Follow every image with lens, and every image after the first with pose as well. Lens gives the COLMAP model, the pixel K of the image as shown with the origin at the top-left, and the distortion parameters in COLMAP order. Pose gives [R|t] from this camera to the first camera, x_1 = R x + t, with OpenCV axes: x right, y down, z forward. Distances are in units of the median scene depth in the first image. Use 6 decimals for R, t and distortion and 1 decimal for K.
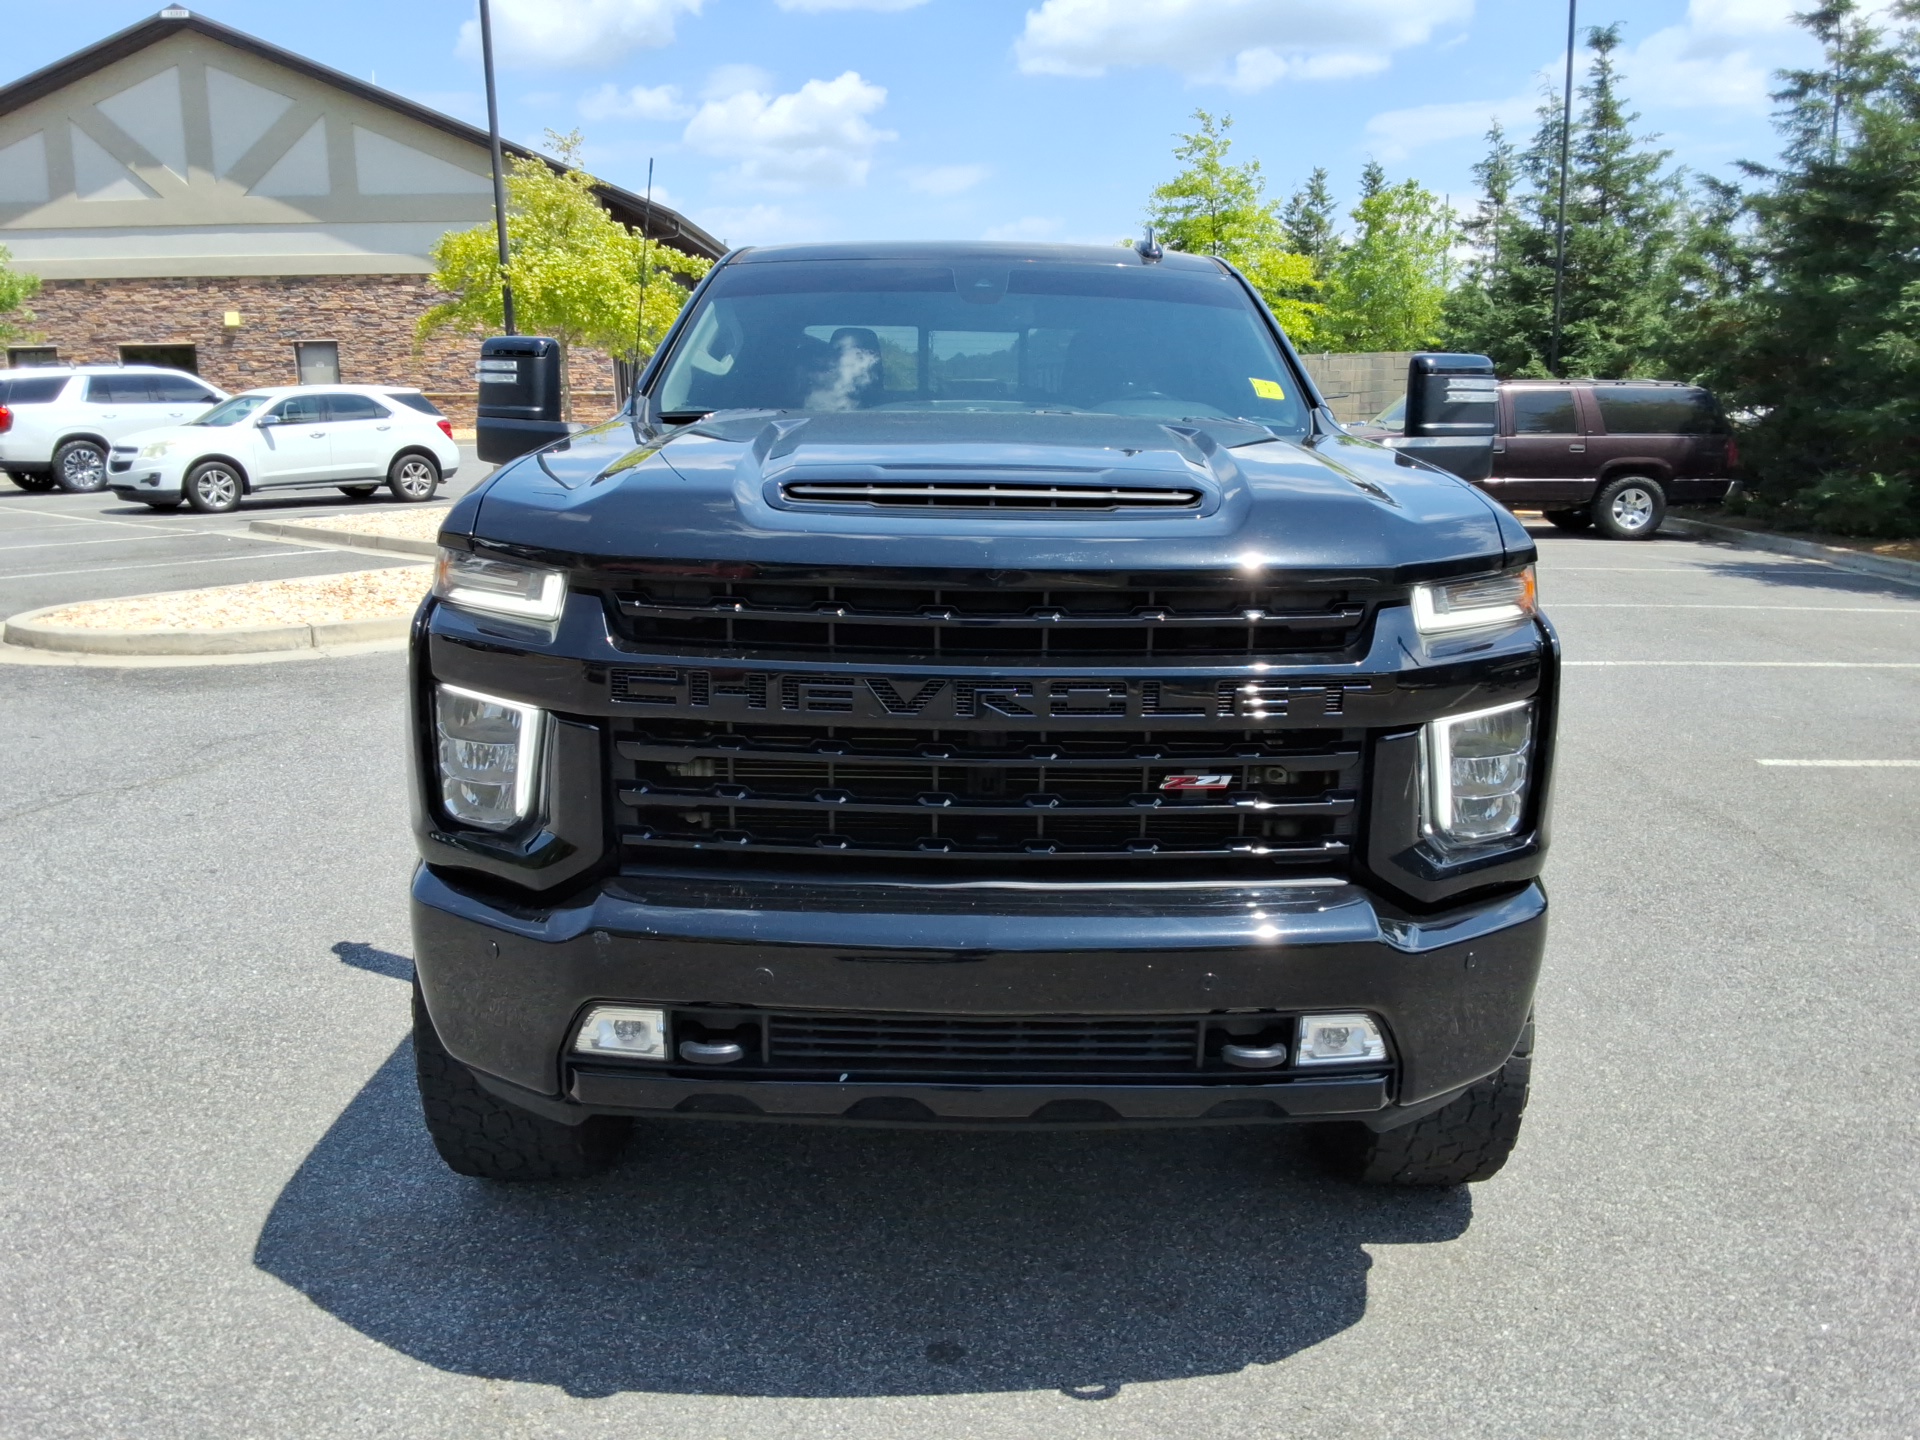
lens RADIAL K [[1579.4, 0, 972.0], [0, 1579.4, 706.6], [0, 0, 1]] dist [0.113733, -0.184414]
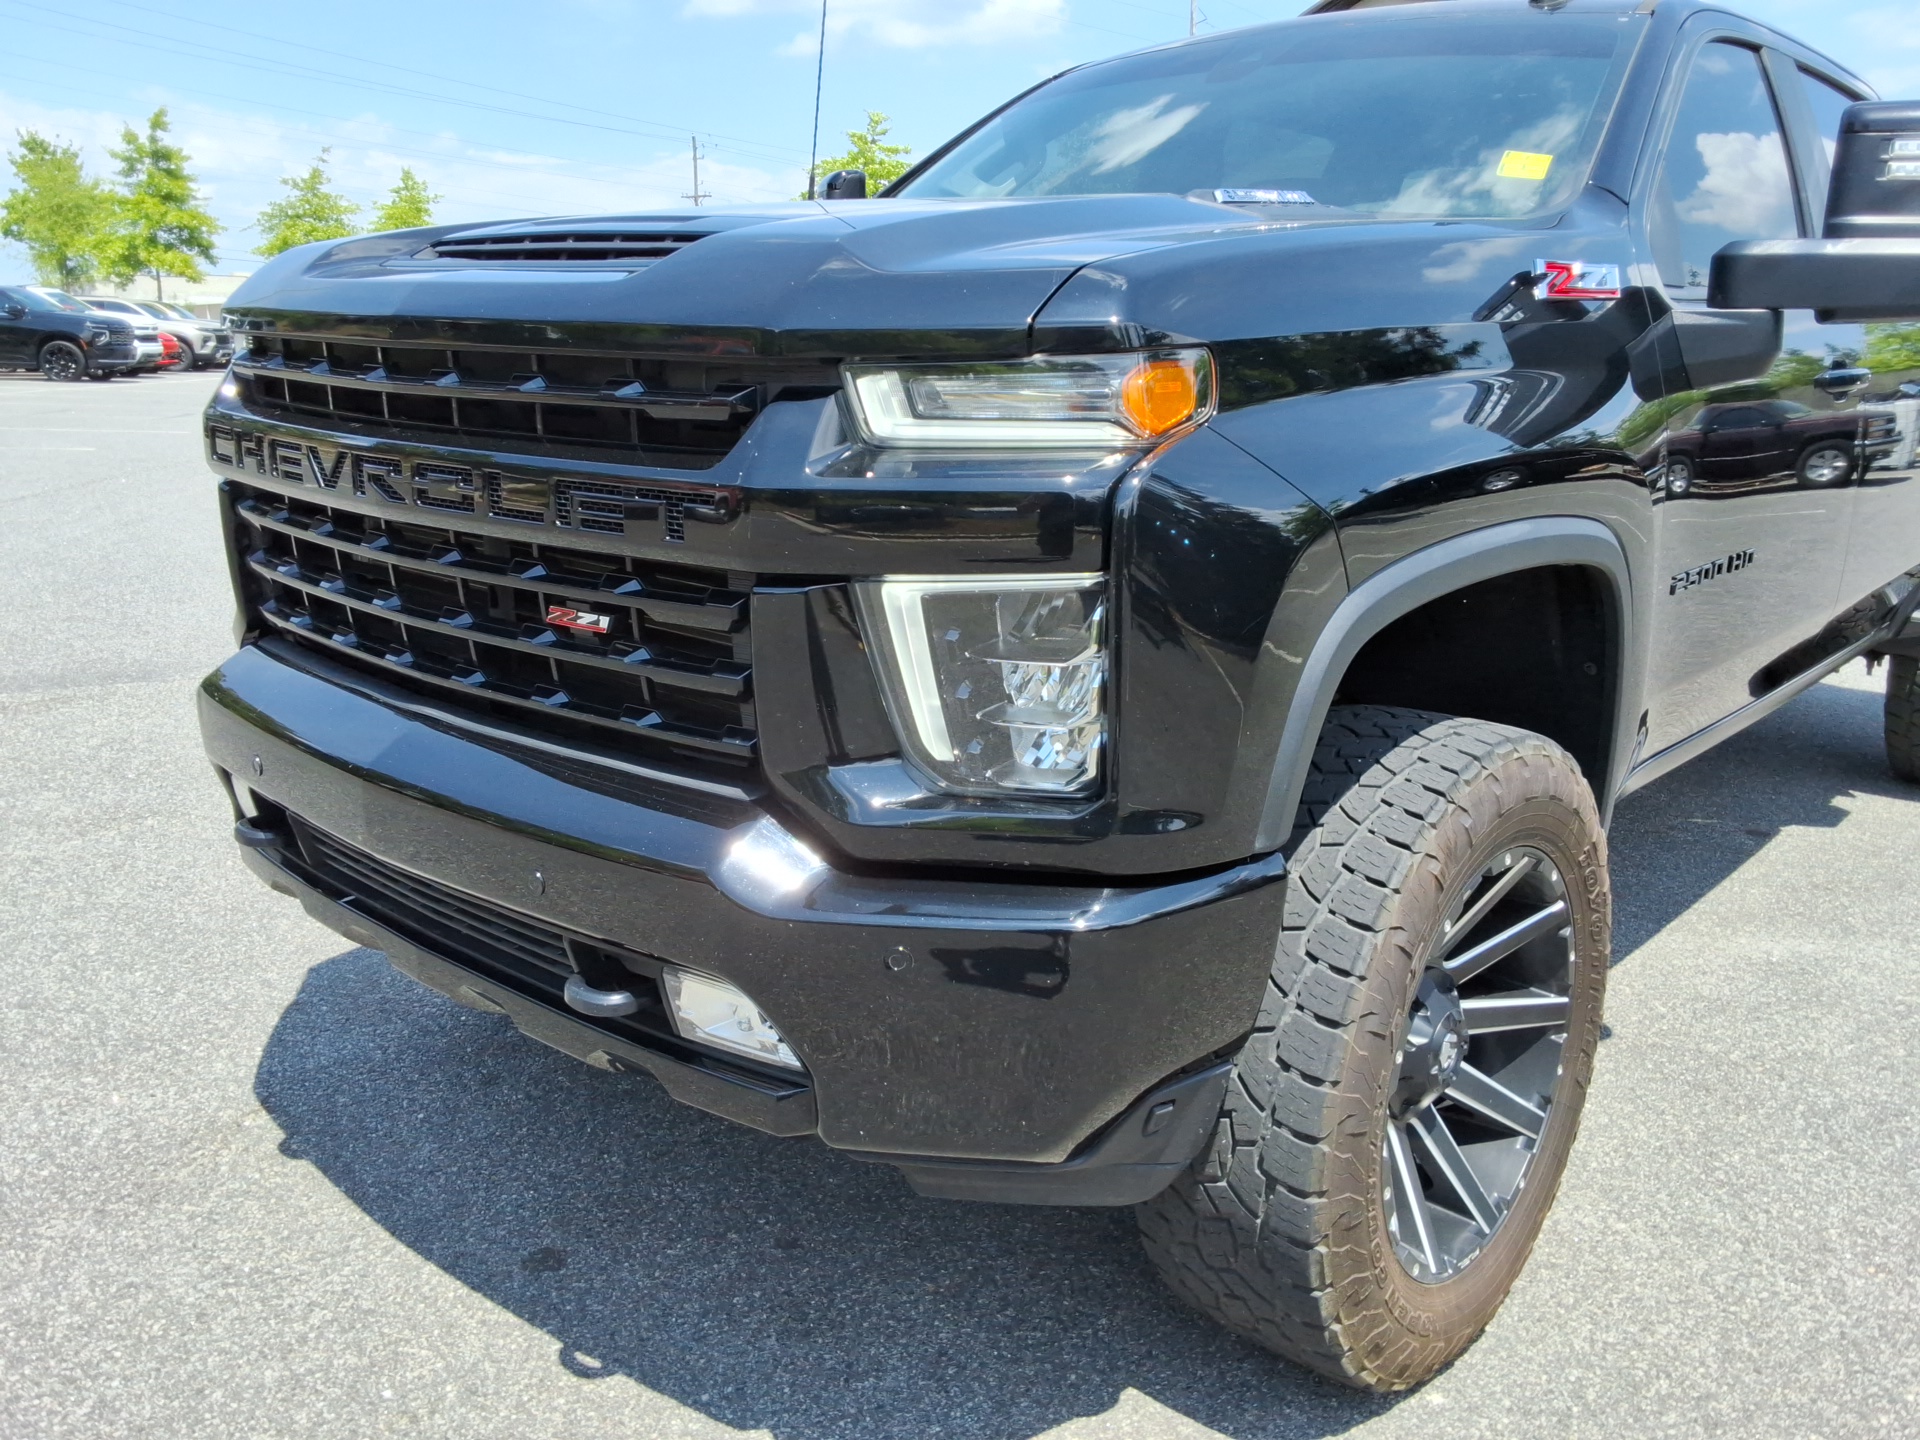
lens RADIAL K [[1579.4, 0, 974.5], [0, 1579.4, 713.5], [0, 0, 1]] dist [0.113733, -0.184414]
pose [[0.728298, 0.160900, -0.666103, 0.627777], [-0.139160, 0.986516, 0.086143, 0.000476], [0.670982, 0.029958, 0.740868, 0.454845]]
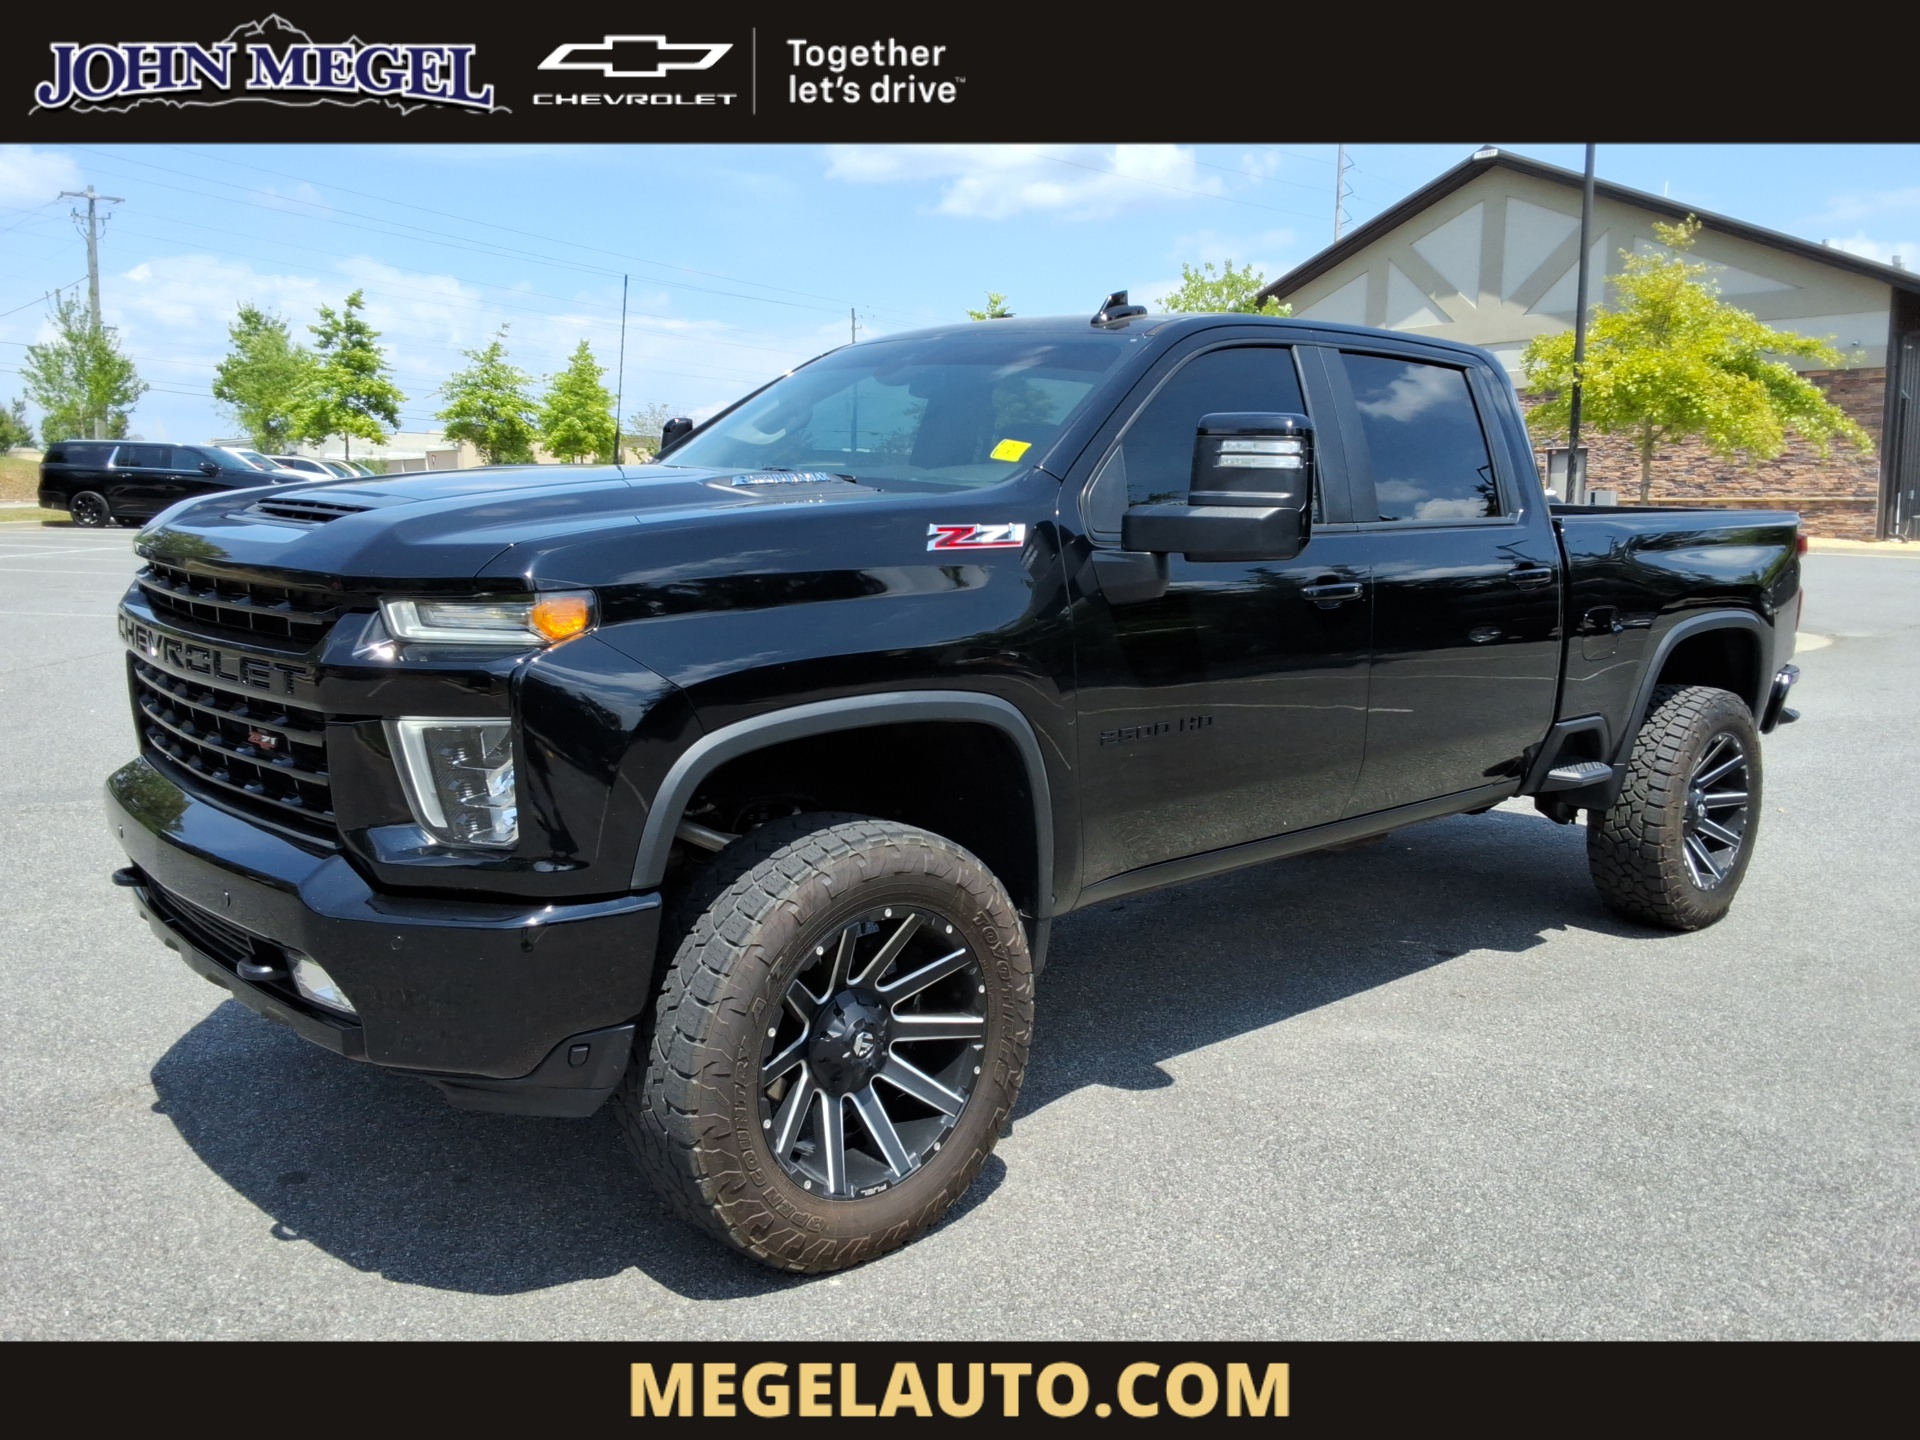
lens RADIAL K [[1579.4, 0, 974.5], [0, 1579.4, 710.5], [0, 0, 1]] dist [0.113733, -0.184414]
pose [[0.656709, 0.112575, -0.745695, 1.151687], [-0.161336, 0.986875, 0.006902, -0.058653], [0.736685, 0.115775, 0.666252, 0.455341]]
